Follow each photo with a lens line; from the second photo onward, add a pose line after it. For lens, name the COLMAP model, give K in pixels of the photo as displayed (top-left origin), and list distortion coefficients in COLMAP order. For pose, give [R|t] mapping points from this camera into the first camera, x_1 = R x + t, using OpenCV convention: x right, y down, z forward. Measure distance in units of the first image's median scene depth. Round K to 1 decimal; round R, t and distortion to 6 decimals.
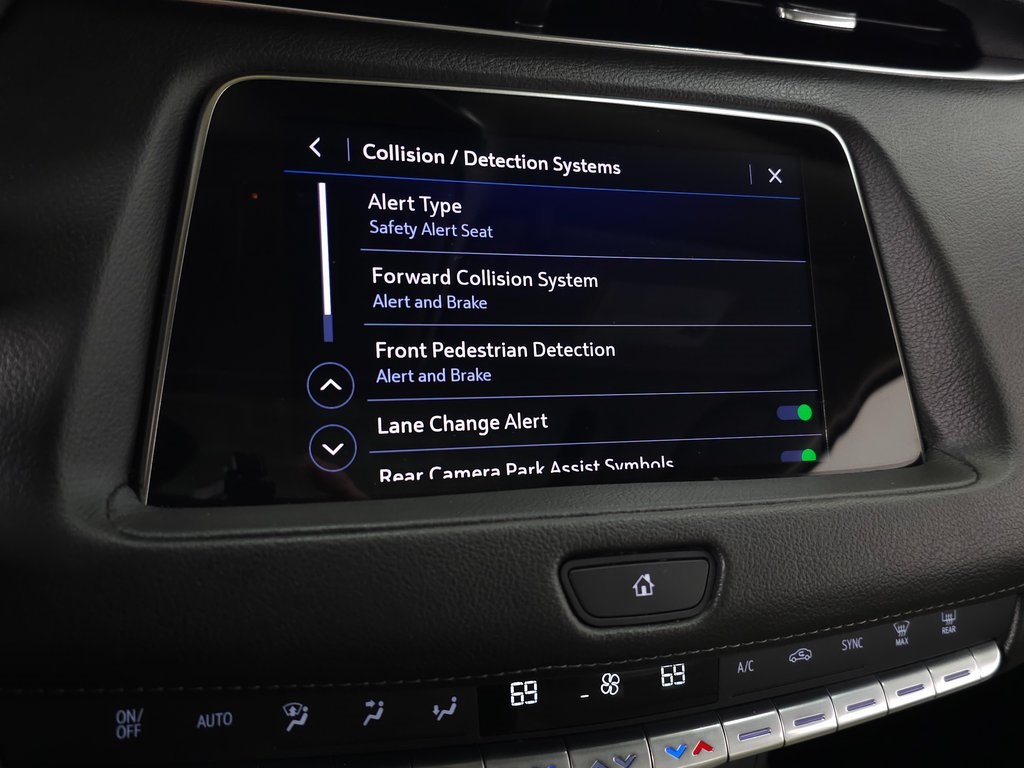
lens RADIAL K [[1053.4, 0, 517.9], [0, 1053.4, 371.4], [0, 0, 1]] dist [0.031701, 0.000000]
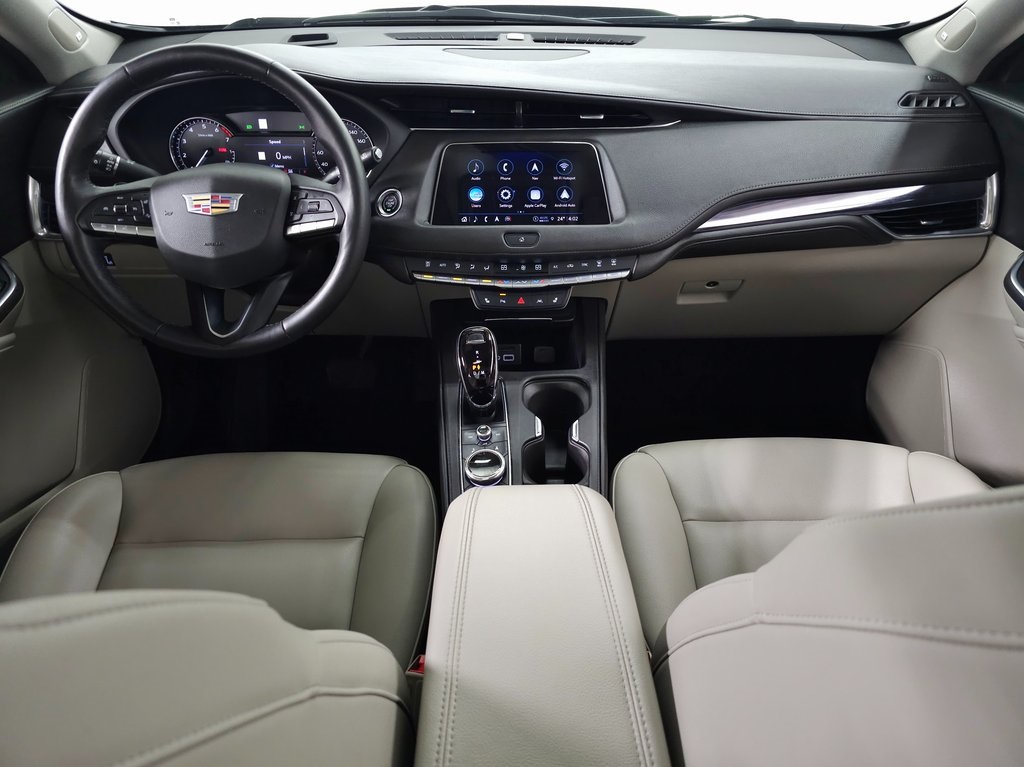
lens RADIAL K [[706.9, 0, 524.5], [0, 706.9, 377.3], [0, 0, 1]] dist [0.061845, -0.054396]
pose [[0.943627, 0.010932, -0.330831, 1.213720], [-0.004323, 0.999776, 0.020707, 0.765461], [0.330983, -0.018109, 0.943463, -2.112642]]
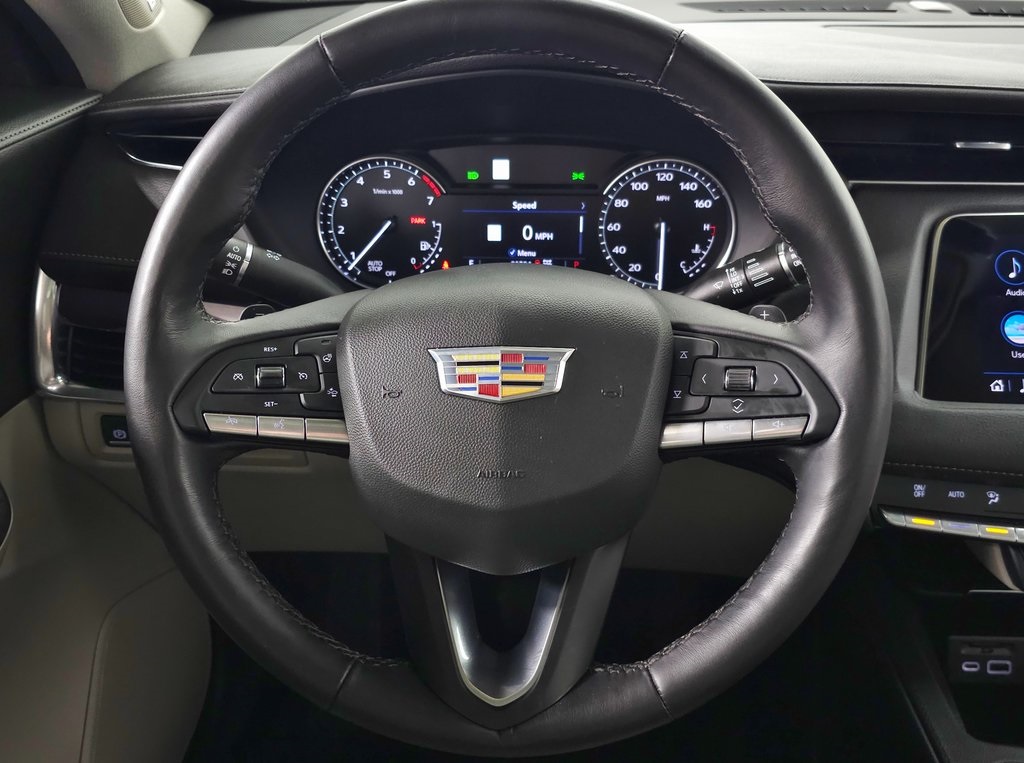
lens RADIAL K [[906.9, 0, 506.9], [0, 906.9, 367.3], [0, 0, 1]] dist [0.083868, -0.108561]
pose [[0.918555, -0.002203, -0.395288, -0.362600], [-0.035523, 0.995479, -0.088095, 0.246867], [0.393695, 0.094962, 0.914323, -1.122366]]
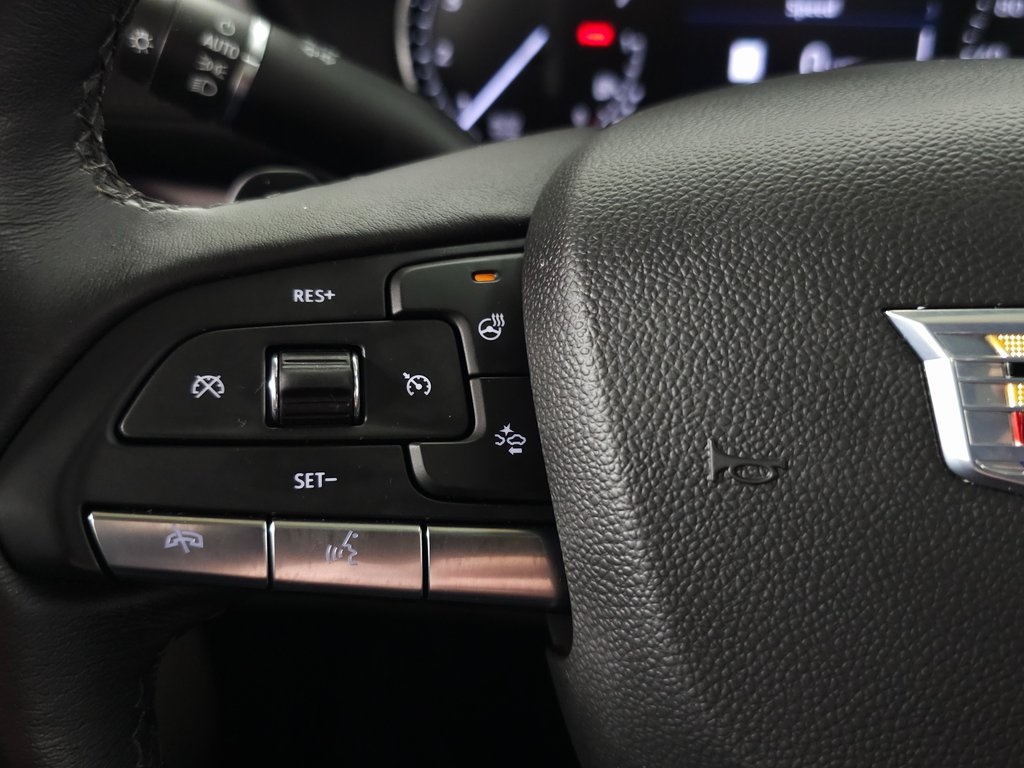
lens RADIAL K [[906.9, 0, 506.0], [0, 906.9, 378.1], [0, 0, 1]] dist [0.083868, -0.108561]
pose [[0.900833, 0.054087, -0.430783, -1.051286], [-0.059476, 0.998229, 0.000961, 0.129828], [0.430072, 0.024756, 0.902455, -0.245711]]
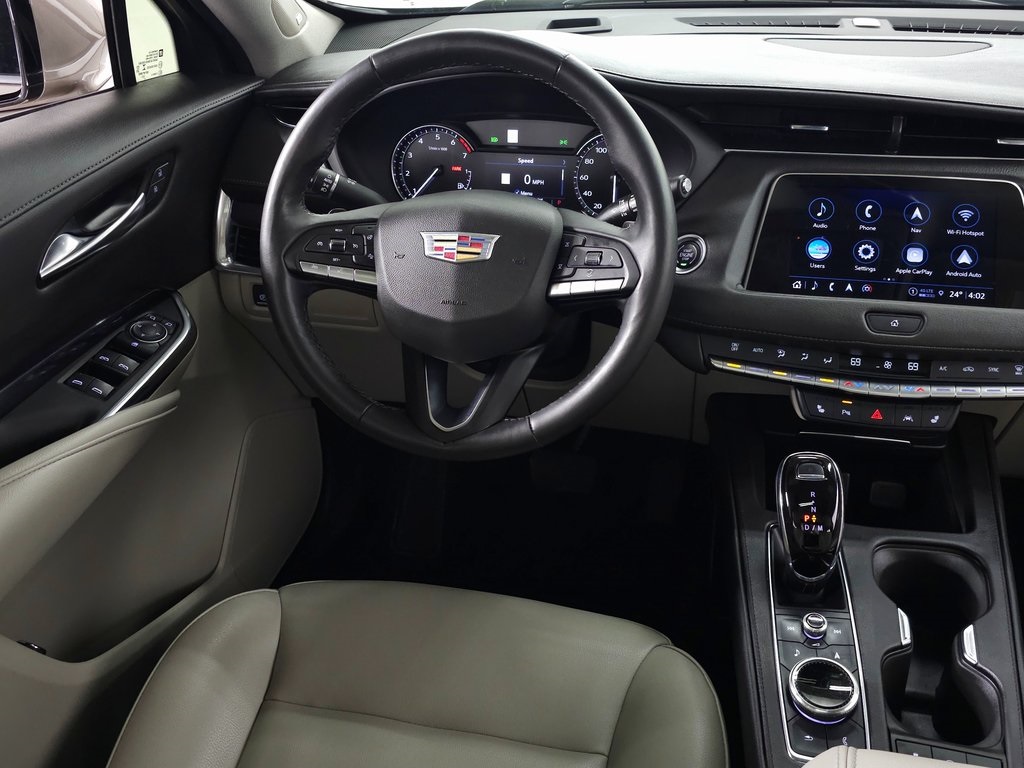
lens RADIAL K [[906.9, 0, 516.3], [0, 906.9, 373.9], [0, 0, 1]] dist [0.083868, -0.108561]
pose [[0.845190, 0.070597, -0.529782, 0.617448], [-0.112556, 0.992519, -0.047306, 0.600398], [0.522479, 0.099613, 0.846814, -1.891466]]
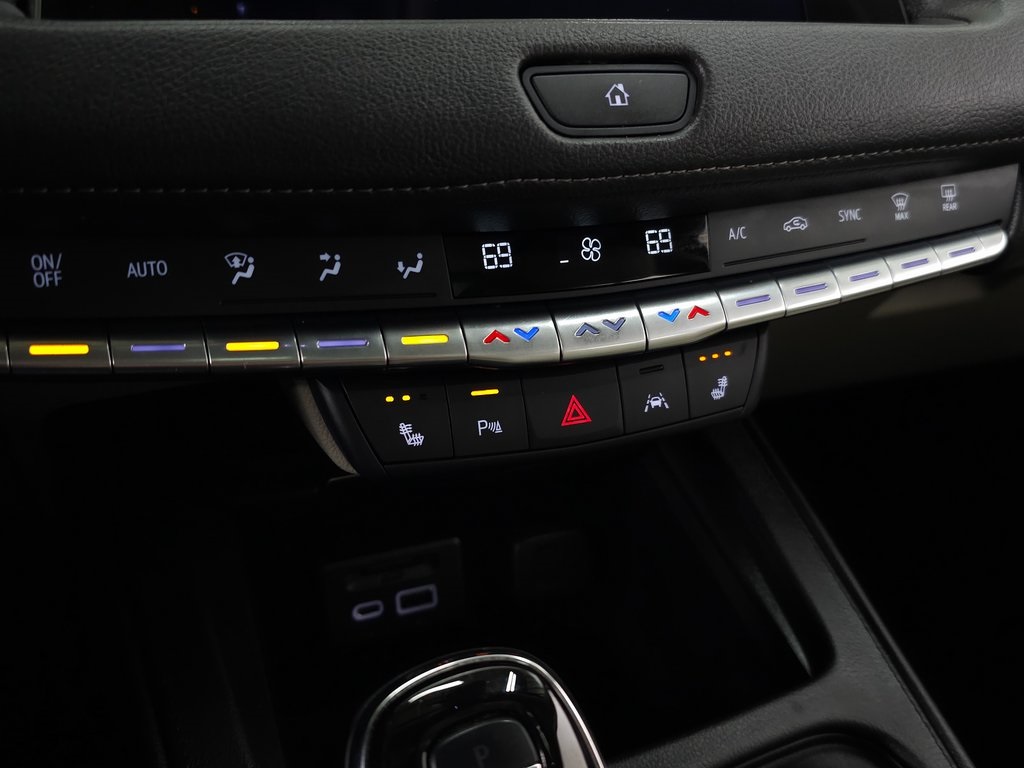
lens RADIAL K [[982.3, 0, 506.2], [0, 982.3, 365.5], [0, 0, 1]] dist [0.028417, 0.000000]
pose [[0.995129, -0.098338, 0.006892, -0.001653], [0.097977, 0.994348, 0.040885, 0.375724], [-0.010874, -0.040010, 0.999140, 0.159802]]
